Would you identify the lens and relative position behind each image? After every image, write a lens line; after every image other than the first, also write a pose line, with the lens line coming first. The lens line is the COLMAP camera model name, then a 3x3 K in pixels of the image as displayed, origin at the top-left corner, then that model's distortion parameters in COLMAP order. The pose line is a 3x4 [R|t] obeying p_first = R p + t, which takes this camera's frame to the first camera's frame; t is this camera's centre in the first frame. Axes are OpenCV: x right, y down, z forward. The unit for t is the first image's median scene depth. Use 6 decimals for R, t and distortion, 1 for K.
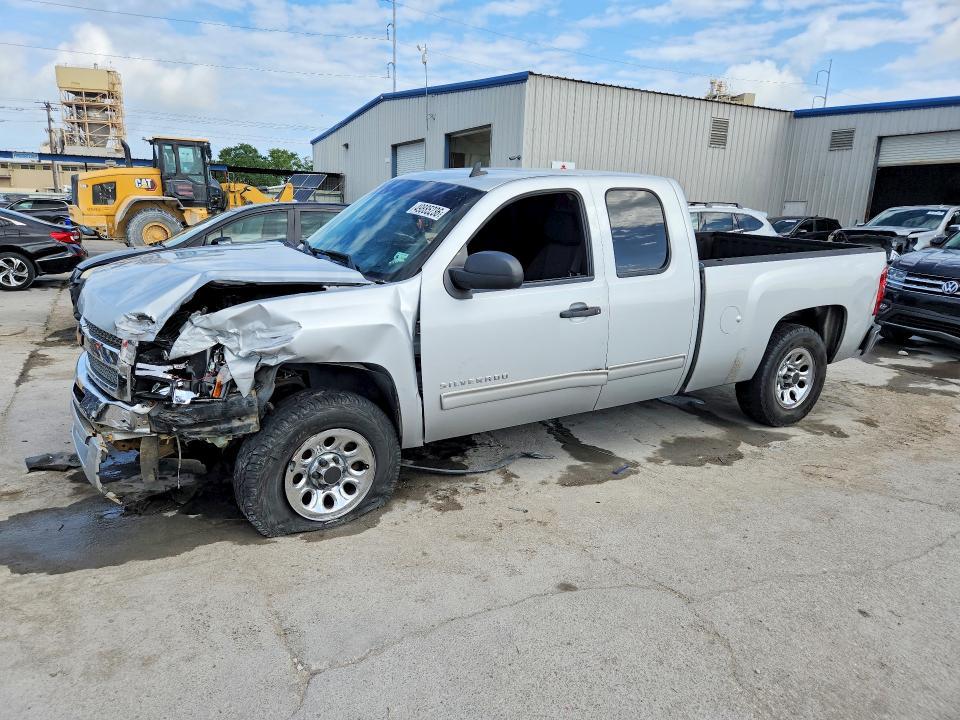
lens RADIAL K [[679.3, 0, 480.0], [0, 679.3, 360.0], [0, 0, 1]] dist [0.073905, -0.068580]
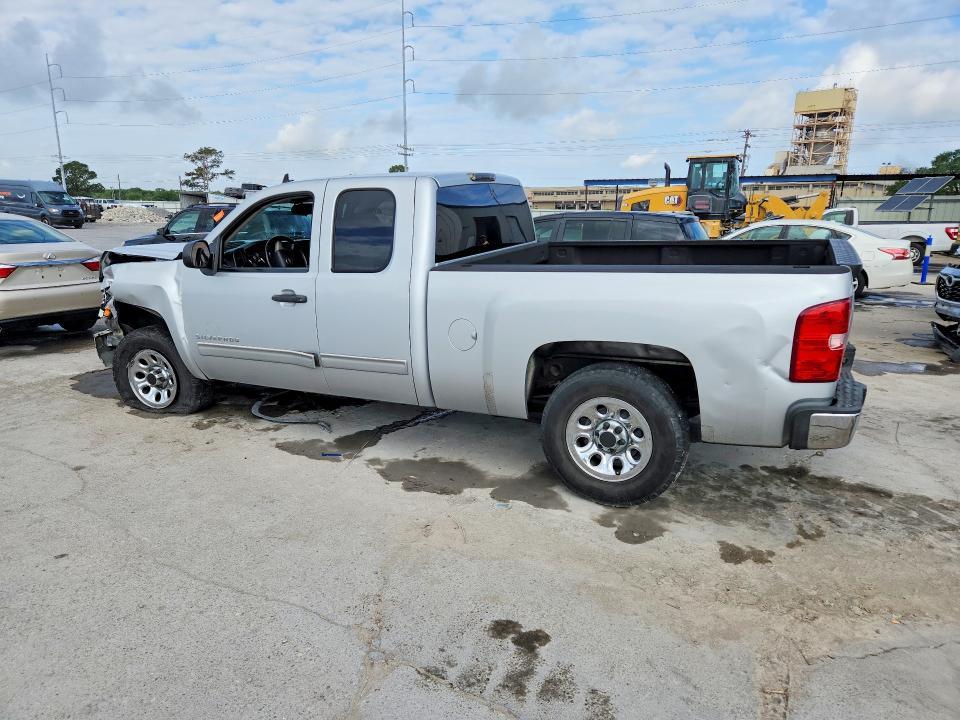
lens RADIAL K [[679.3, 0, 480.0], [0, 679.3, 360.0], [0, 0, 1]] dist [0.073905, -0.068580]
pose [[0.514888, 0.157456, -0.842673, 0.330819], [-0.176709, 0.981371, 0.075400, -0.028594], [0.838847, 0.110085, 0.533120, 0.170643]]
